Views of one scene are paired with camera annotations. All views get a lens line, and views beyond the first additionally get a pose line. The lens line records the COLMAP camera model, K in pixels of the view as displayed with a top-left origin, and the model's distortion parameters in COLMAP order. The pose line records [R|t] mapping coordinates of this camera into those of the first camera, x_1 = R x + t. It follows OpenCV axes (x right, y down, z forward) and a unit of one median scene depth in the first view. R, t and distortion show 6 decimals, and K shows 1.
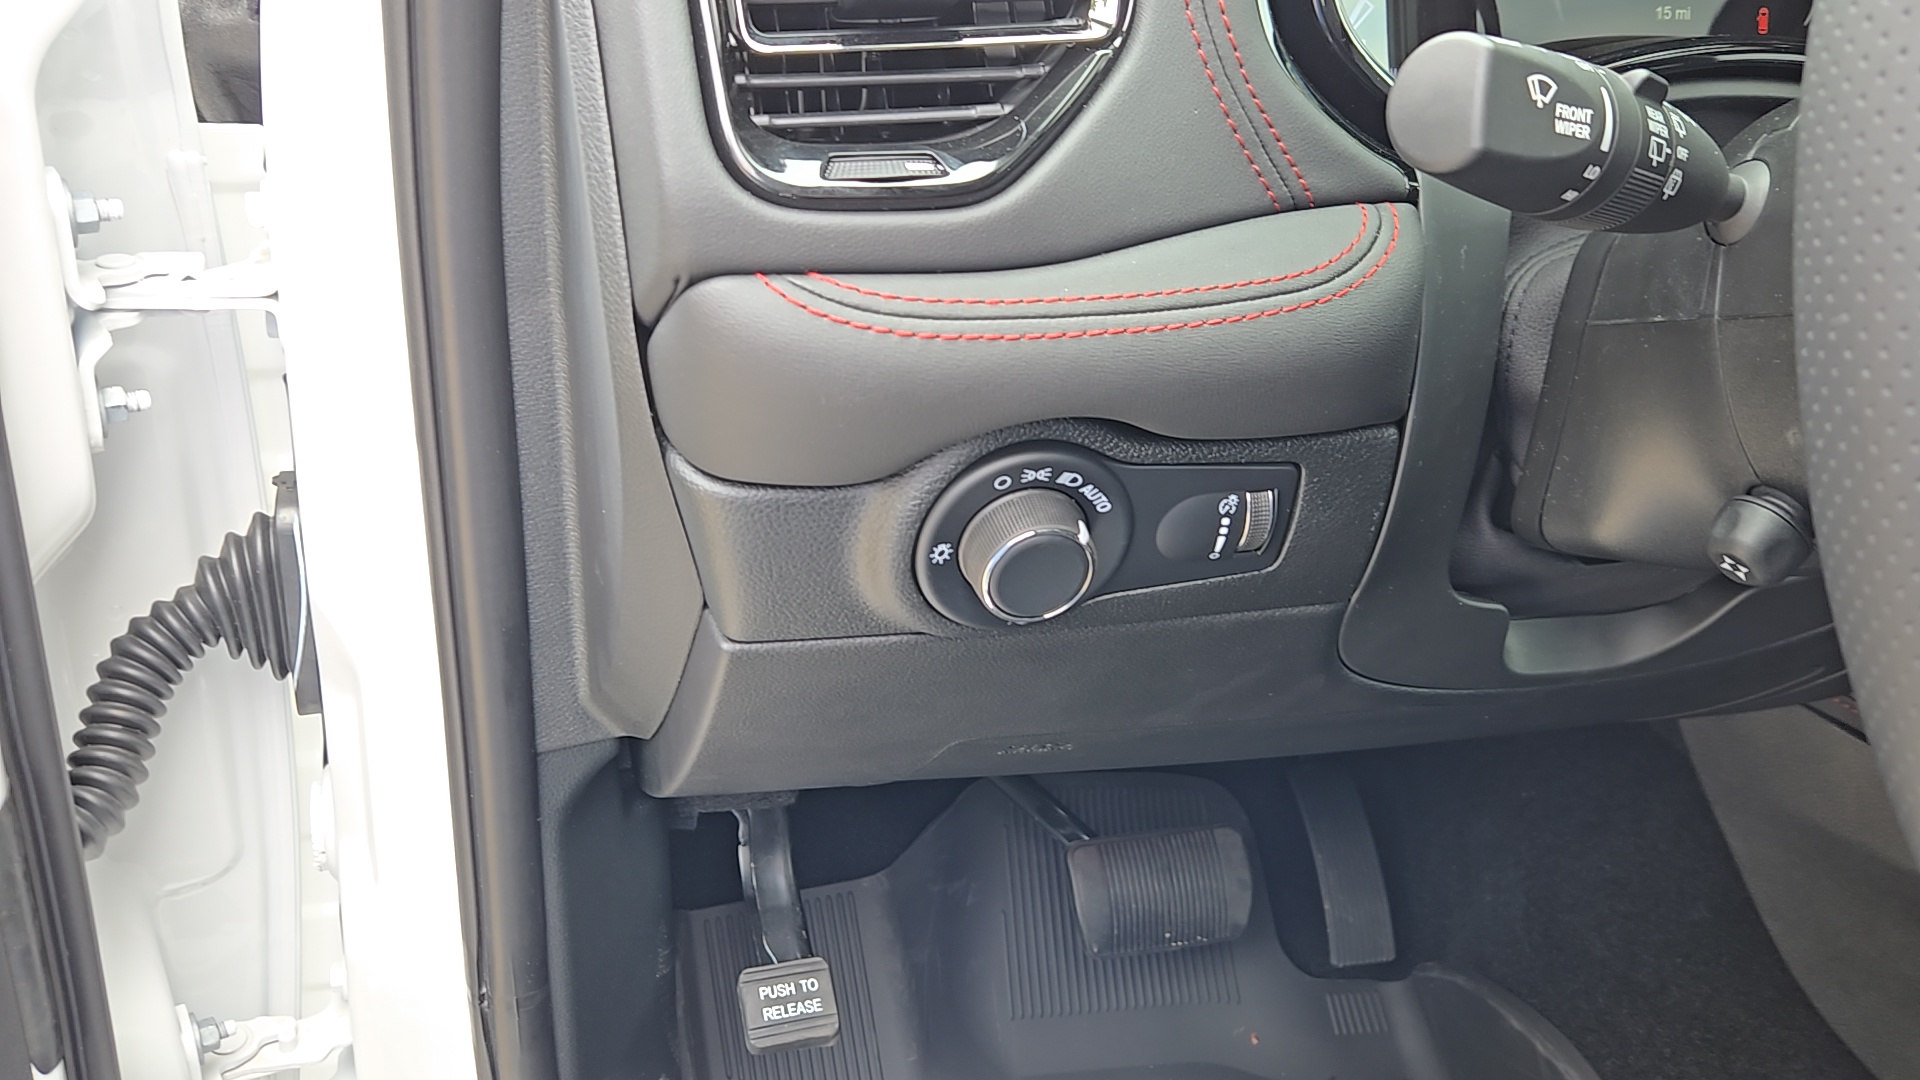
lens RADIAL K [[1605.7, 0, 962.7], [0, 1605.7, 543.4], [0, 0, 1]] dist [0.005278, -0.007367]
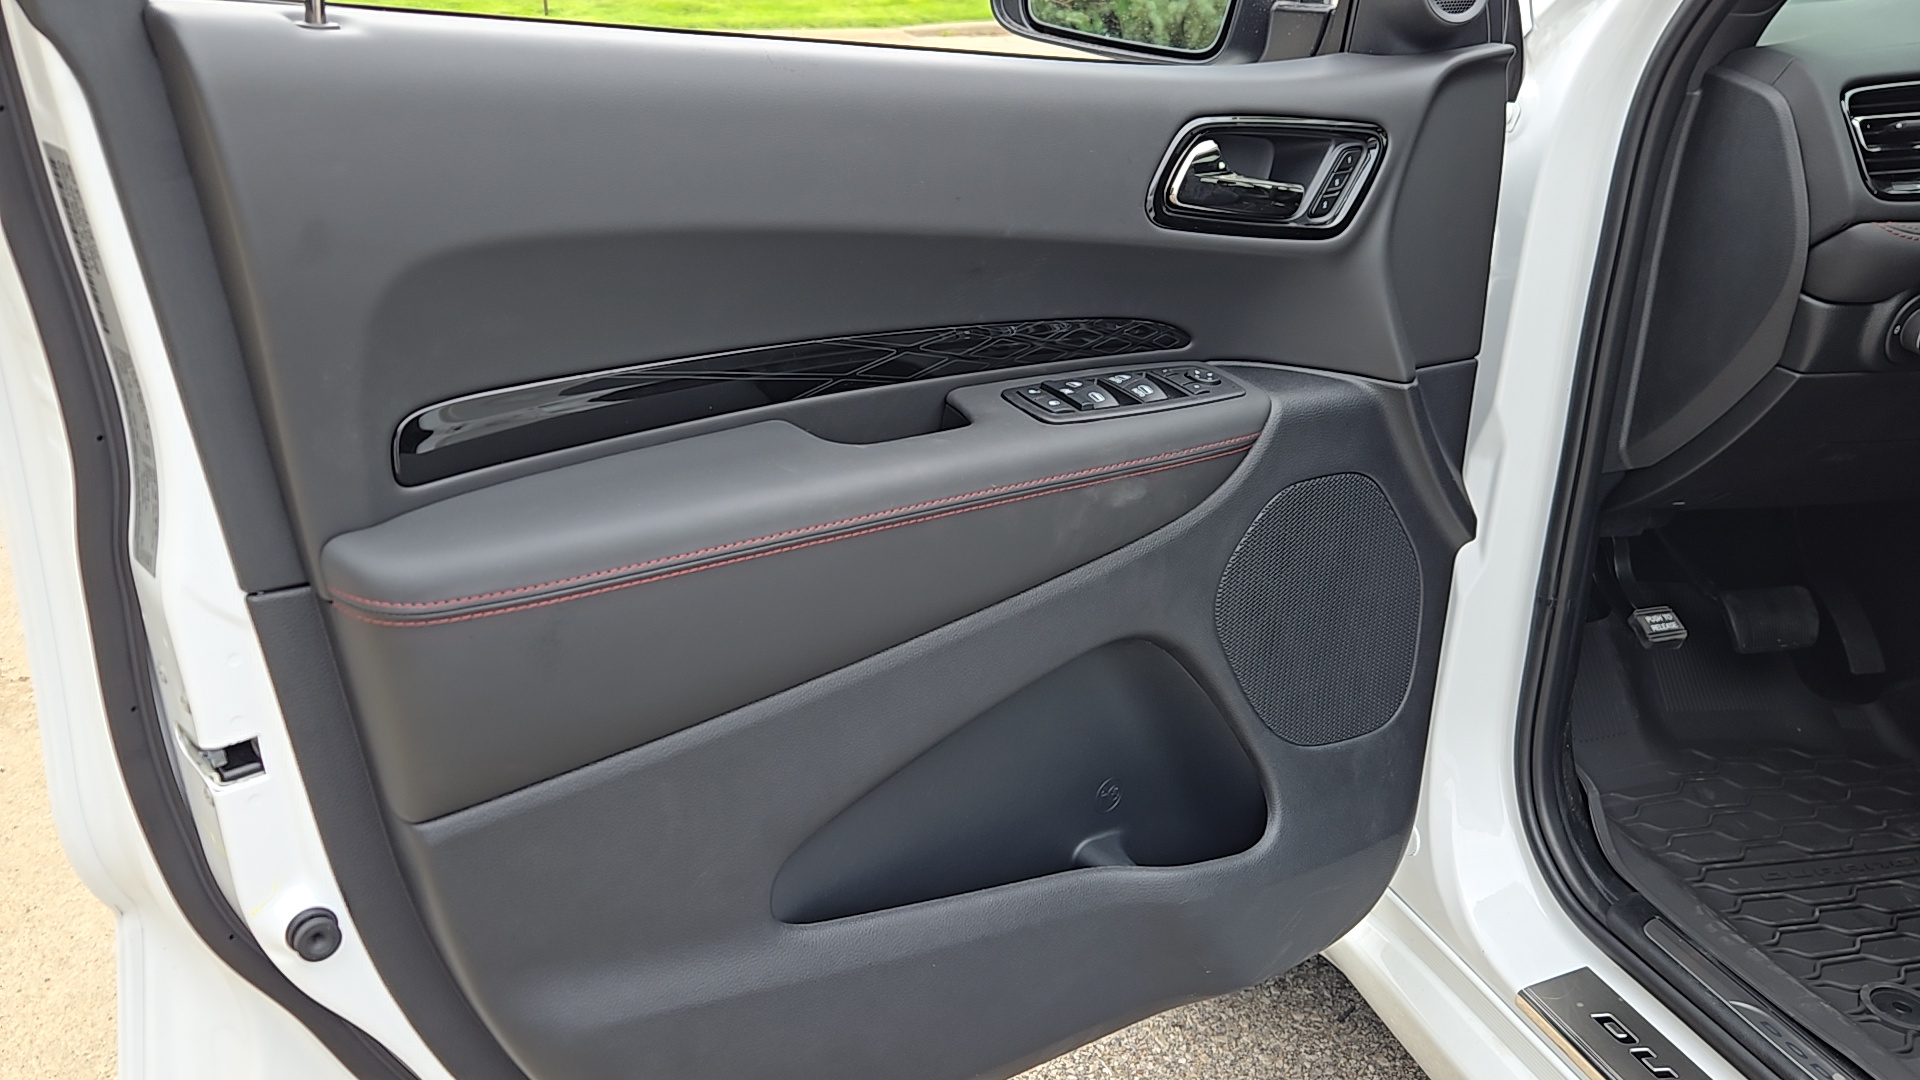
lens RADIAL K [[1605.7, 0, 955.7], [0, 1605.7, 530.2], [0, 0, 1]] dist [0.005278, -0.007367]
pose [[0.999487, -0.029157, -0.013272, -1.600715], [0.027505, 0.993433, -0.111061, 0.610059], [0.016423, 0.110639, 0.993725, -1.727208]]
